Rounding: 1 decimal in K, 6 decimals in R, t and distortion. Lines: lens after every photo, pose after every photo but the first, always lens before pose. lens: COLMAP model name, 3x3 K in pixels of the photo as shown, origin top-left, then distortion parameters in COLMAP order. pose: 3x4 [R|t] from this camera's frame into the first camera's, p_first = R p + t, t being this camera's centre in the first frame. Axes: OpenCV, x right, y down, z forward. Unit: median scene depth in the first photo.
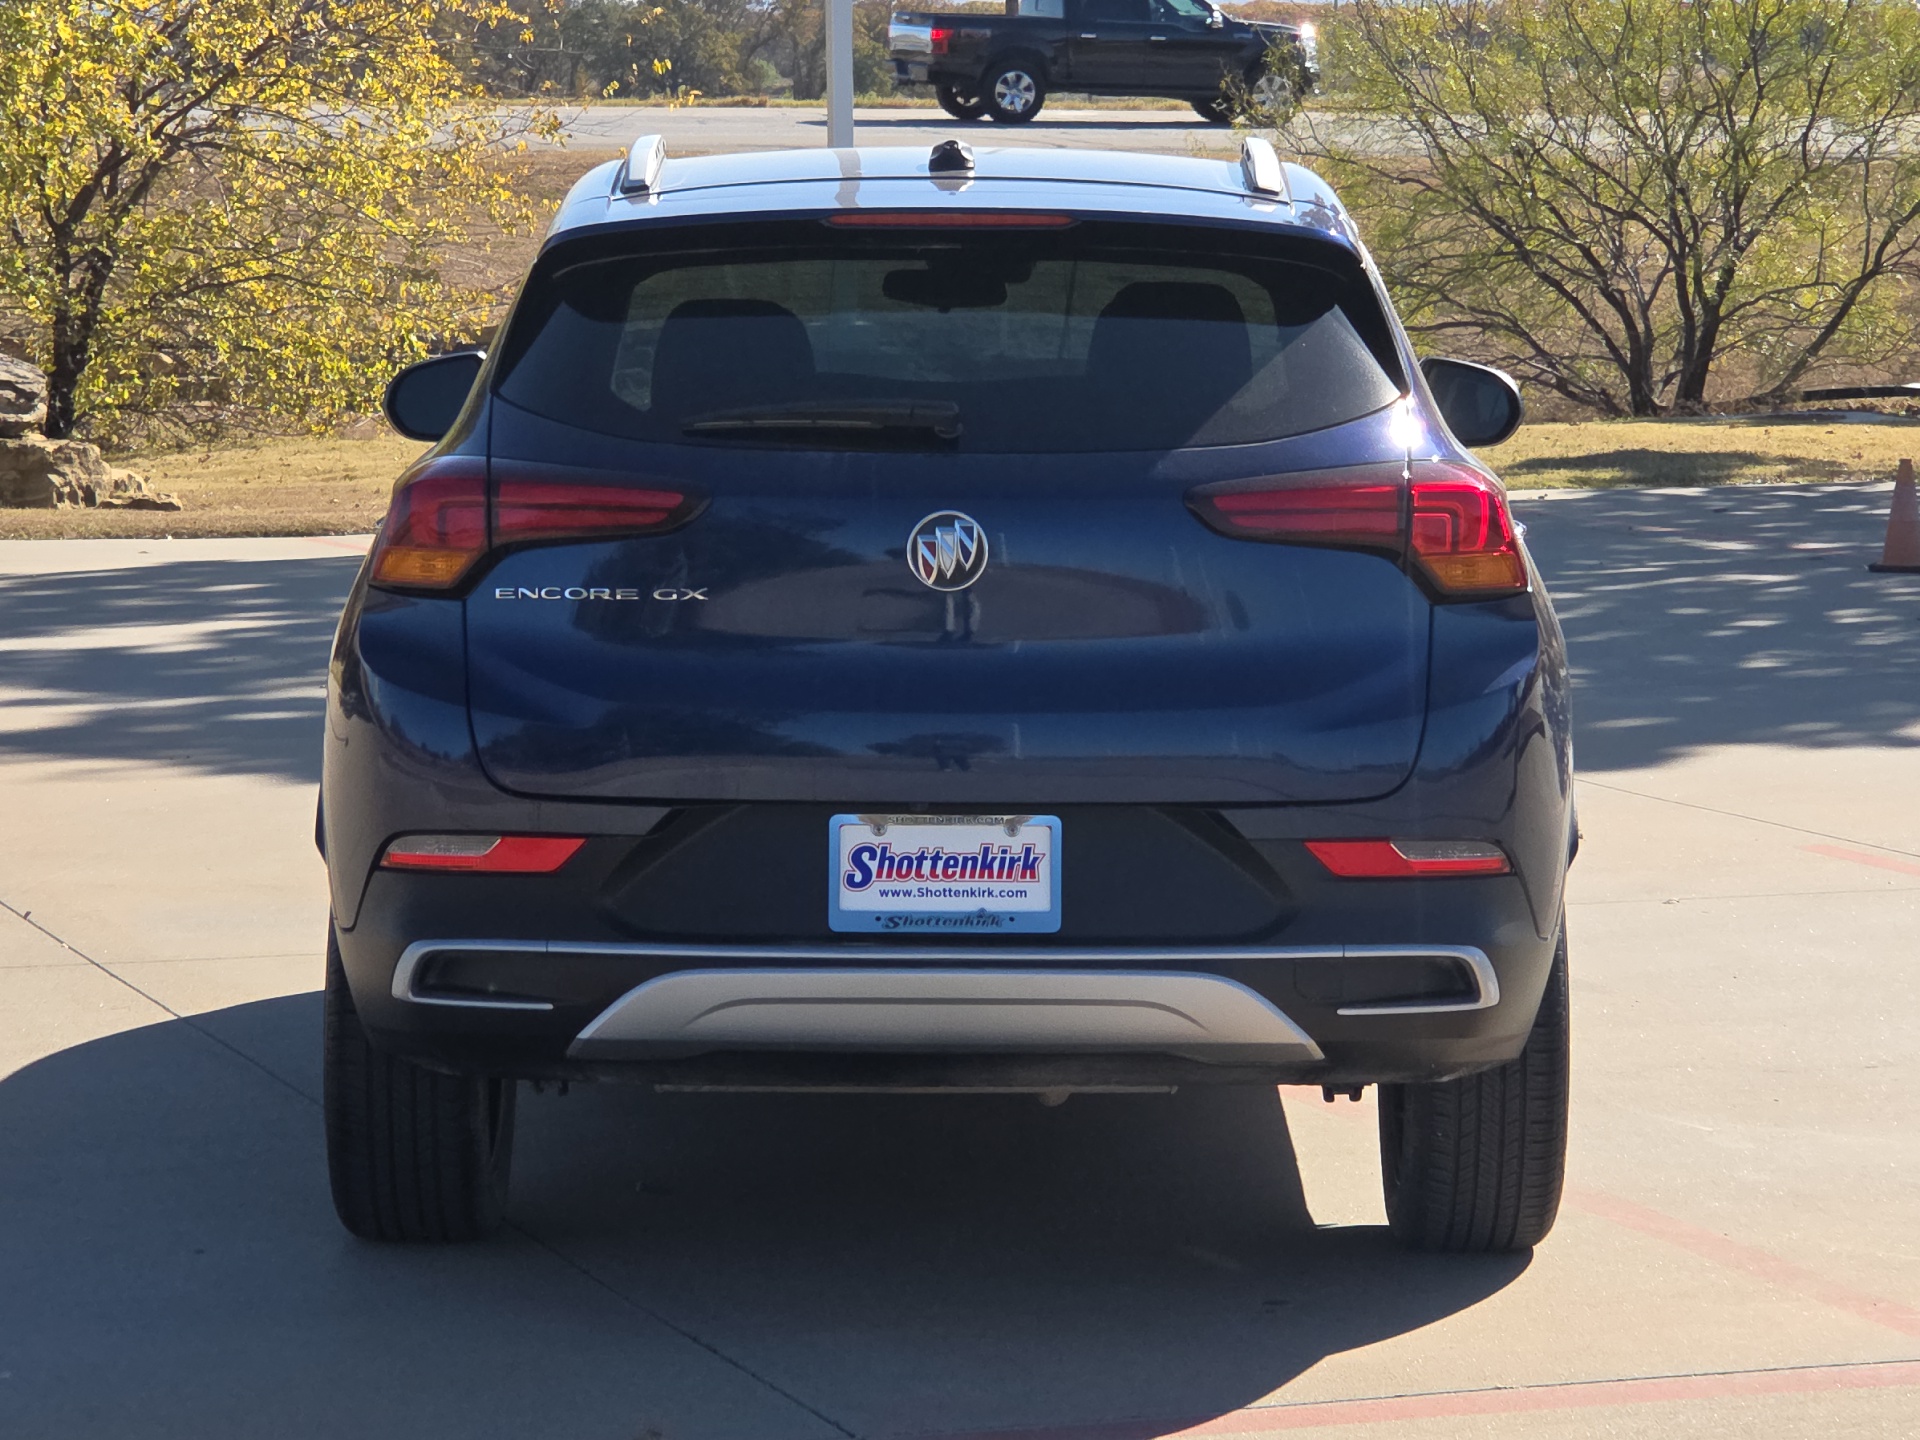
lens RADIAL K [[4789.1, 0, 962.0], [0, 4789.1, 718.2], [0, 0, 1]] dist [-0.267901, 0.000000]
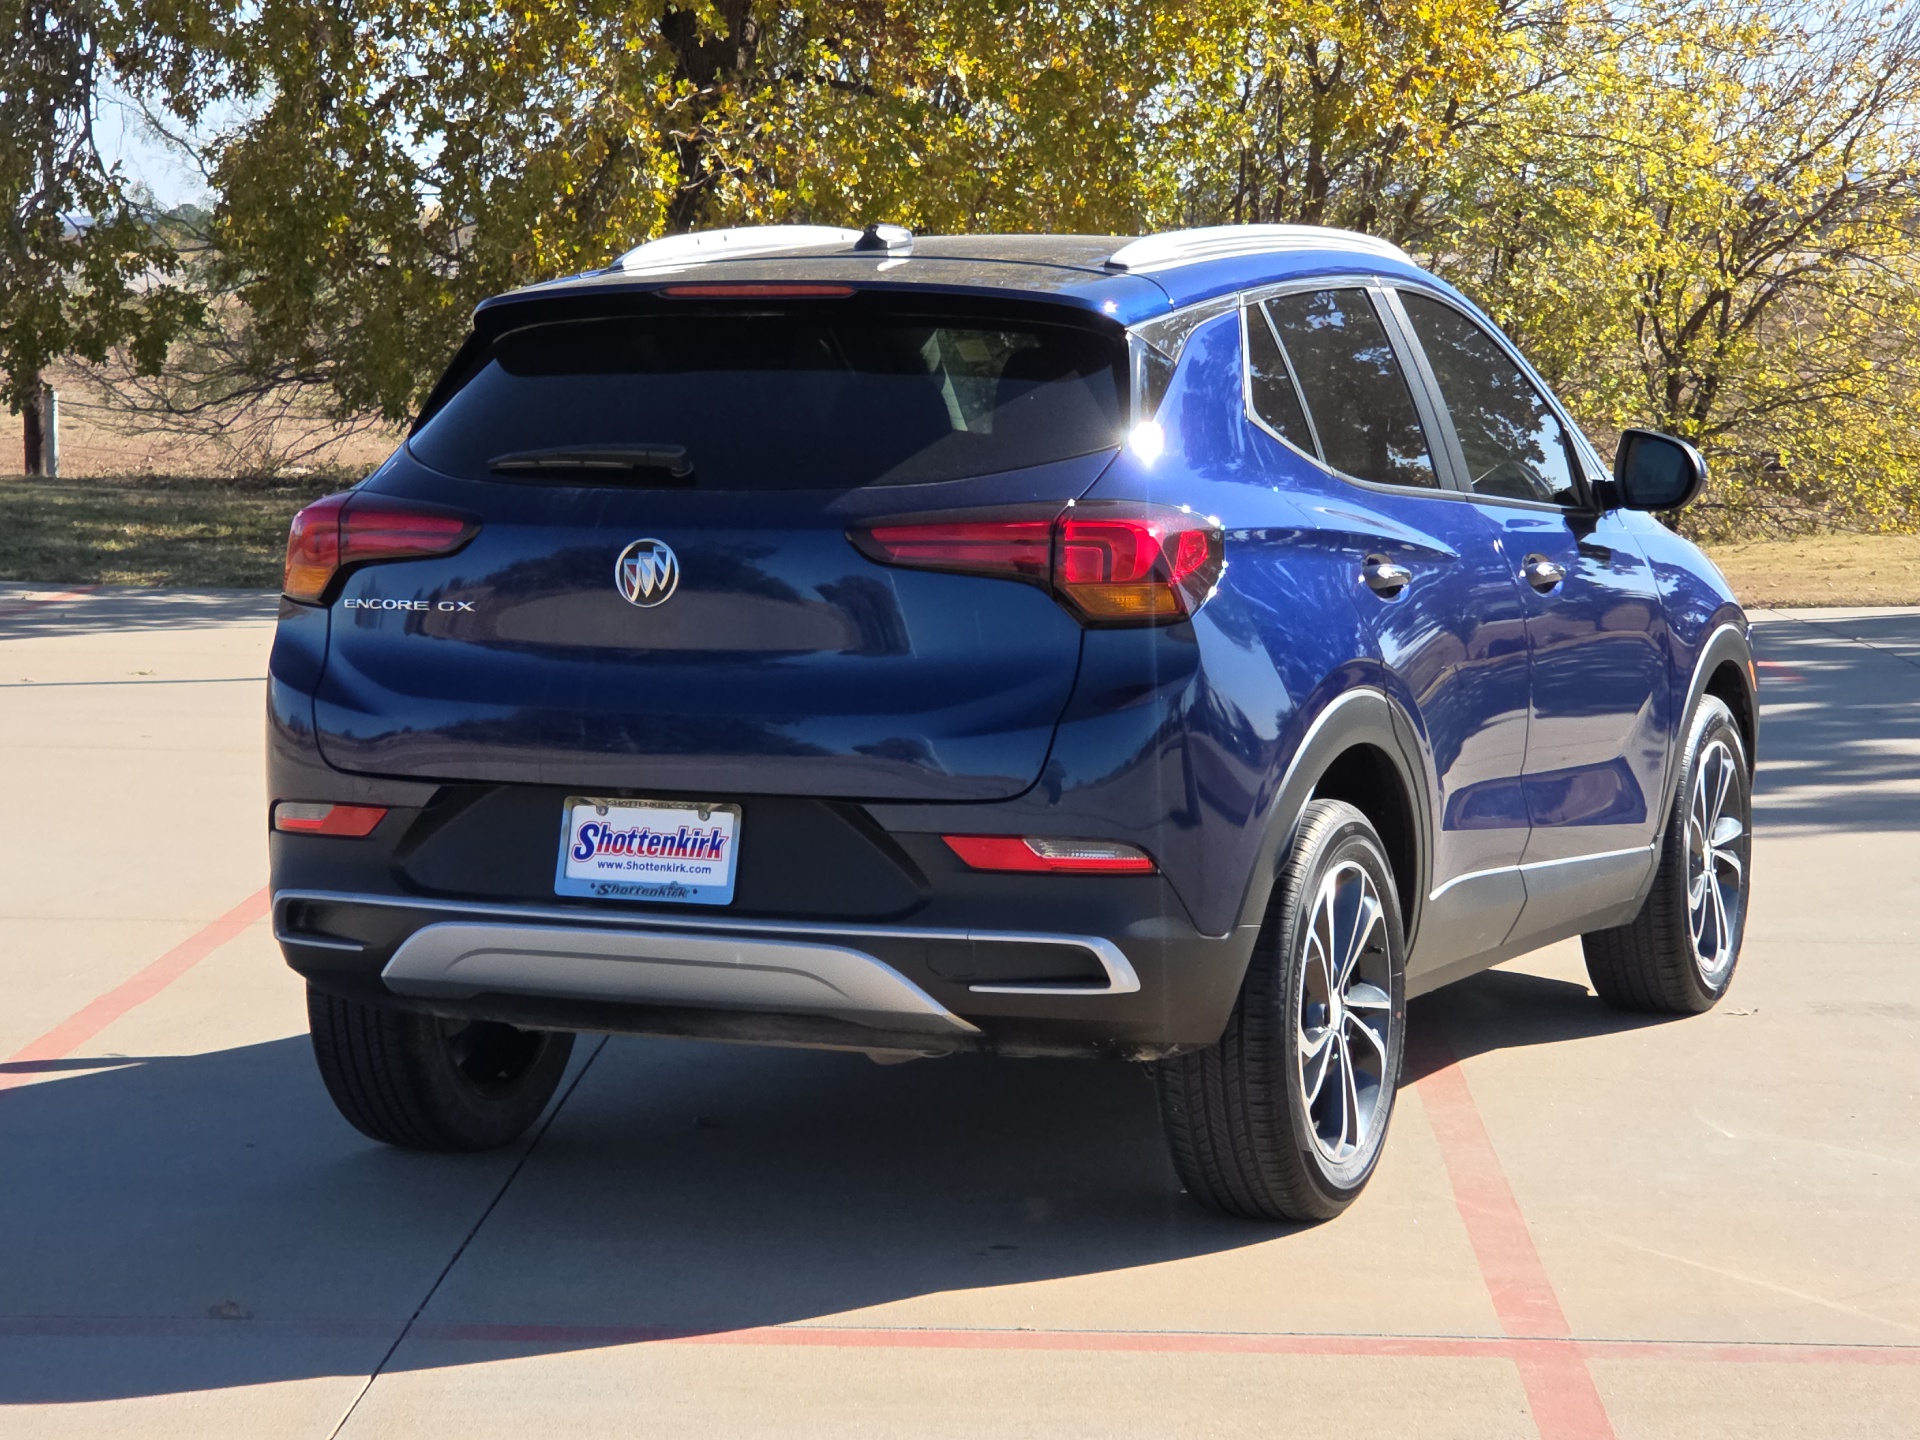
lens RADIAL K [[3852.5, 0, 959.8], [0, 3852.5, 728.7], [0, 0, 1]] dist [0.062794, 0.000000]
pose [[0.928813, 0.030128, -0.369323, 0.411372], [-0.032447, 0.999473, -0.000067, 0.000503], [0.369127, 0.012046, 0.929301, 0.156269]]
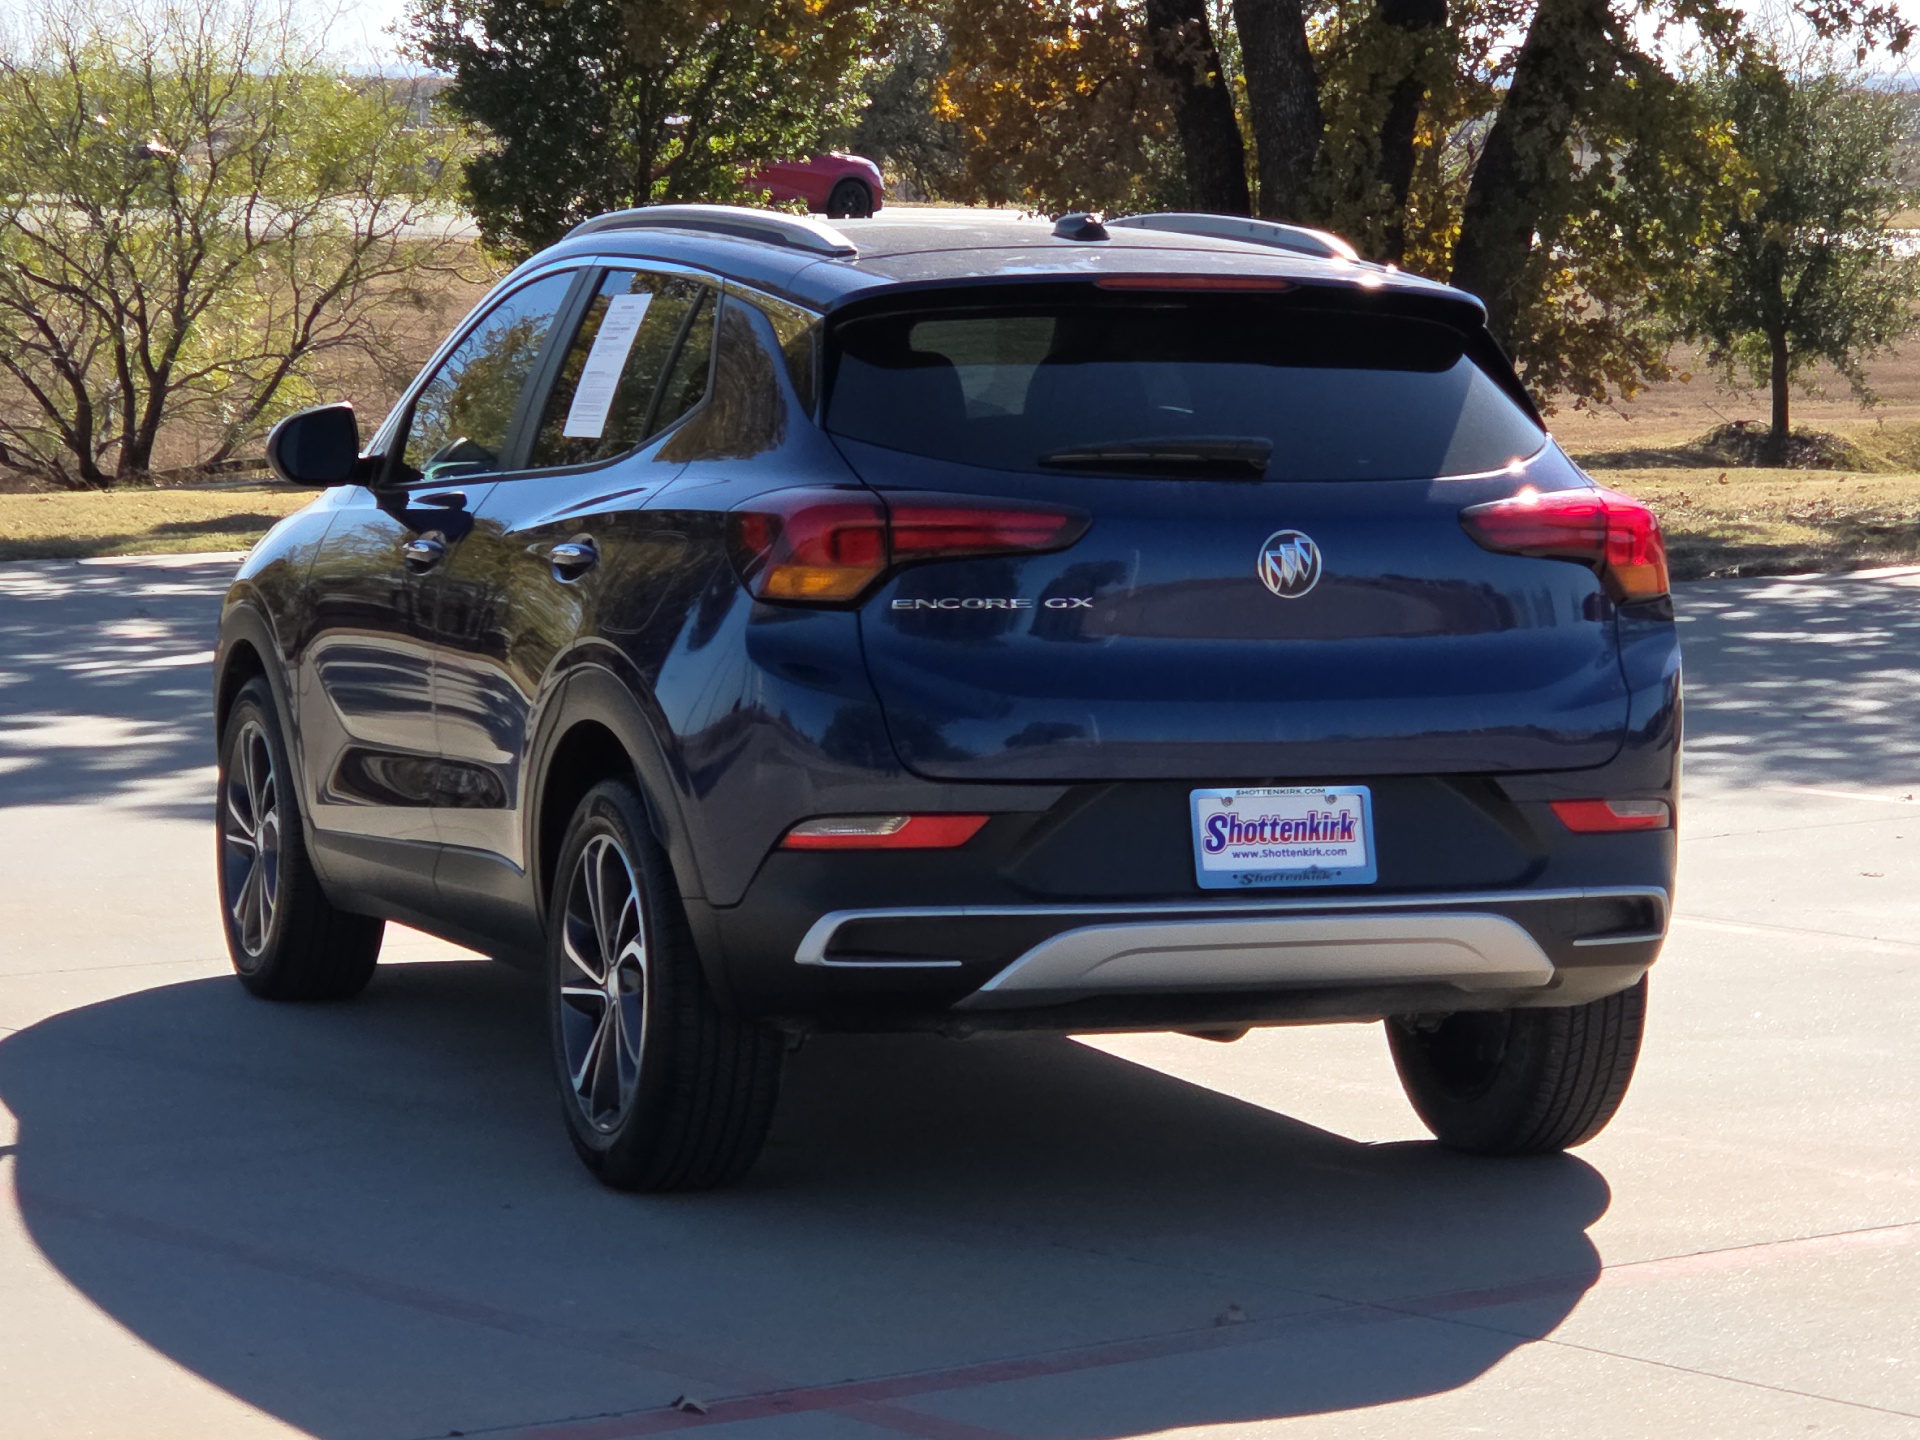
lens RADIAL K [[4715.5, 0, 957.6], [0, 4715.5, 717.3], [0, 0, 1]] dist [0.024562, 0.000000]
pose [[0.938333, -0.019198, 0.345200, -0.479509], [0.024345, 0.999648, -0.010582, 0.013271], [-0.344875, 0.018334, 0.938470, -0.065414]]
